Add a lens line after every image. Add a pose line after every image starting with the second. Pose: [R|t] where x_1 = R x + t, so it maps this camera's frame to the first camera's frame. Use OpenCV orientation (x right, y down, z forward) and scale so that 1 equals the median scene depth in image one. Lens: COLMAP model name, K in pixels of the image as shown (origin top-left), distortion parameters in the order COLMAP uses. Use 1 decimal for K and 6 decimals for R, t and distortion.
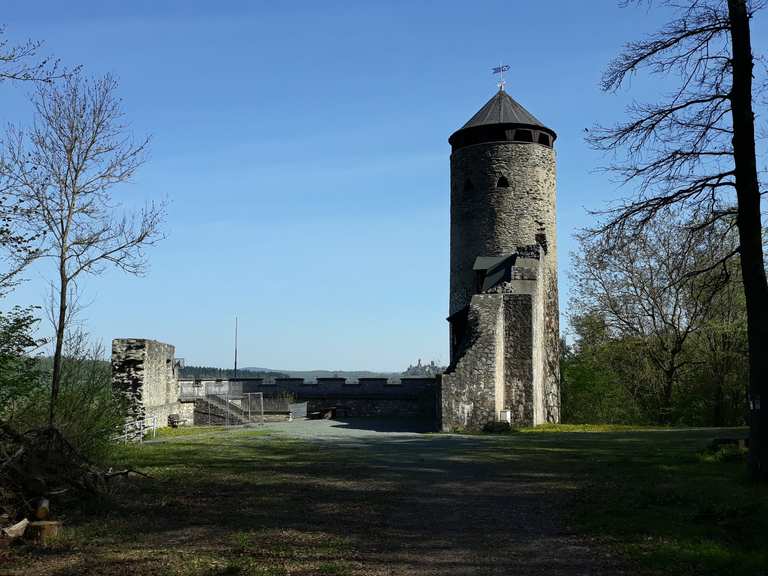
lens RADIAL K [[804.2, 0, 396.0], [0, 804.2, 287.7], [0, 0, 1]] dist [0.081684, -0.018588]
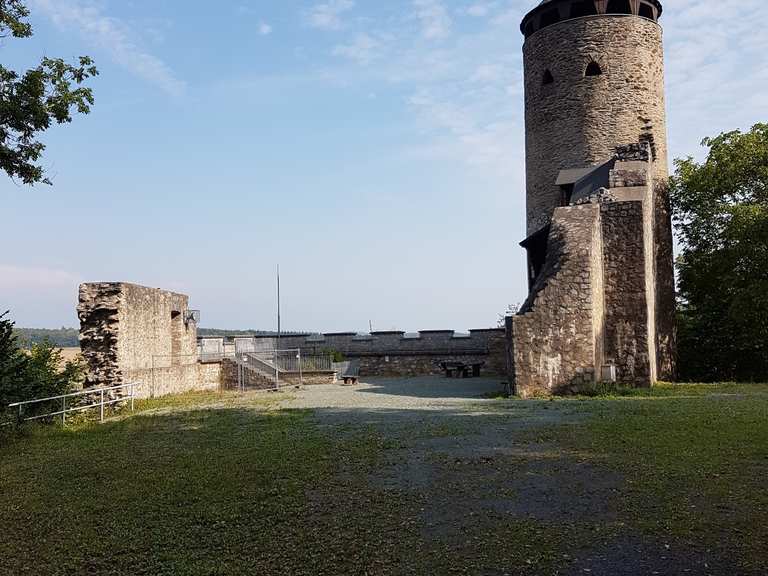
lens RADIAL K [[758.6, 0, 384.0], [0, 758.6, 288.0], [0, 0, 1]] dist [0.198925, -0.402677]
pose [[0.991037, -0.035895, -0.128678, 0.029725], [0.041724, 0.998208, 0.042891, 0.047082], [0.126907, -0.047876, 0.990759, 0.304364]]
